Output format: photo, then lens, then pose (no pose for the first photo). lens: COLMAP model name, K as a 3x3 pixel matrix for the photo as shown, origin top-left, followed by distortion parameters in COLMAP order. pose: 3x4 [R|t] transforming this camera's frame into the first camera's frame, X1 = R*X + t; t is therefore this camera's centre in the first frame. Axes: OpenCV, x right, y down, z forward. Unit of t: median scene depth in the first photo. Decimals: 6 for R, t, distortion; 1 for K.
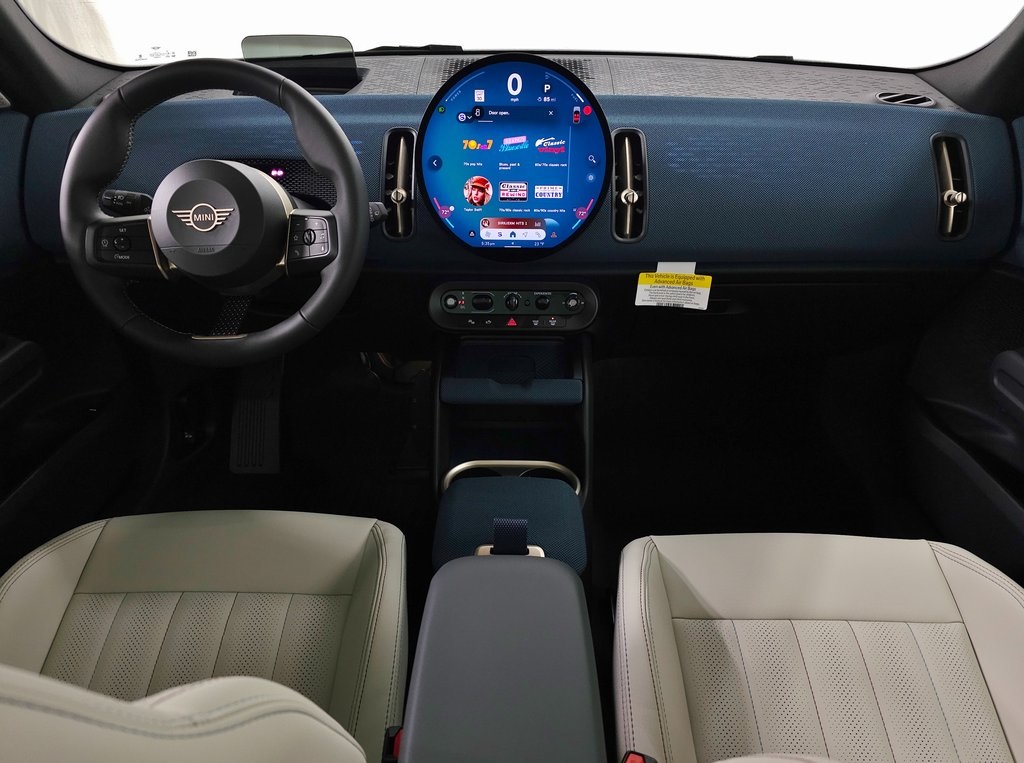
lens RADIAL K [[682.7, 0, 507.7], [0, 682.7, 388.9], [0, 0, 1]] dist [0.050414, -0.058315]
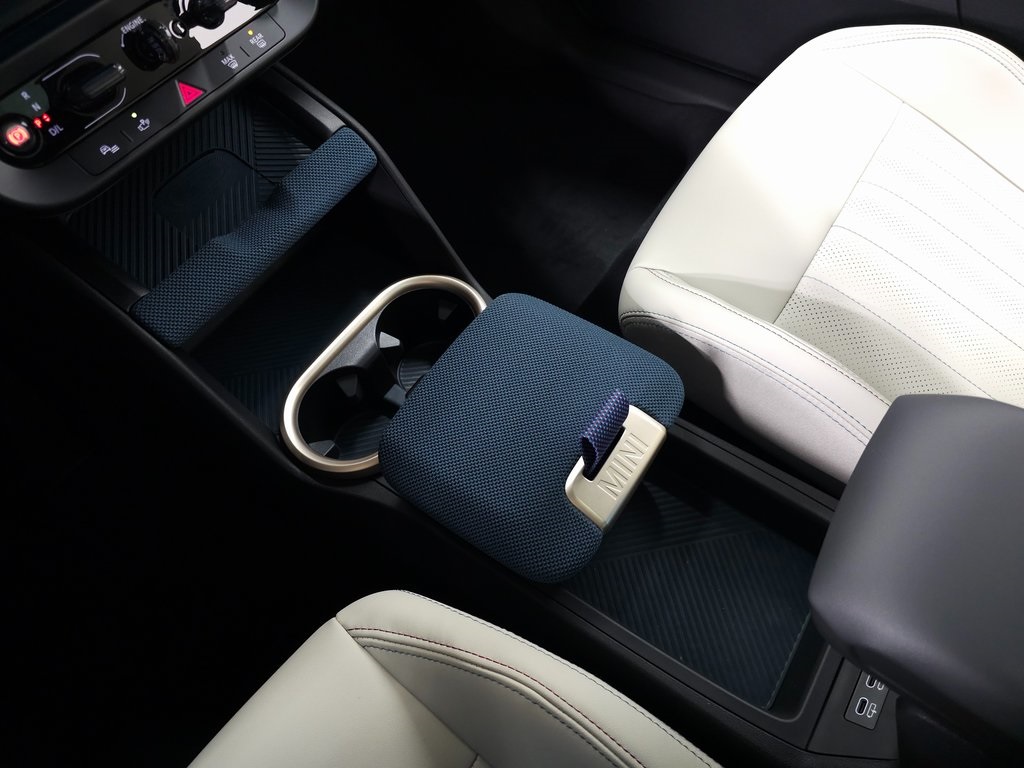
lens RADIAL K [[682.7, 0, 502.3], [0, 682.7, 373.3], [0, 0, 1]] dist [0.050414, -0.058315]
pose [[0.552996, -0.722765, 0.414494, -0.202021], [0.474923, 0.682190, 0.555936, -0.134944], [-0.684575, -0.110578, 0.720506, 0.600502]]
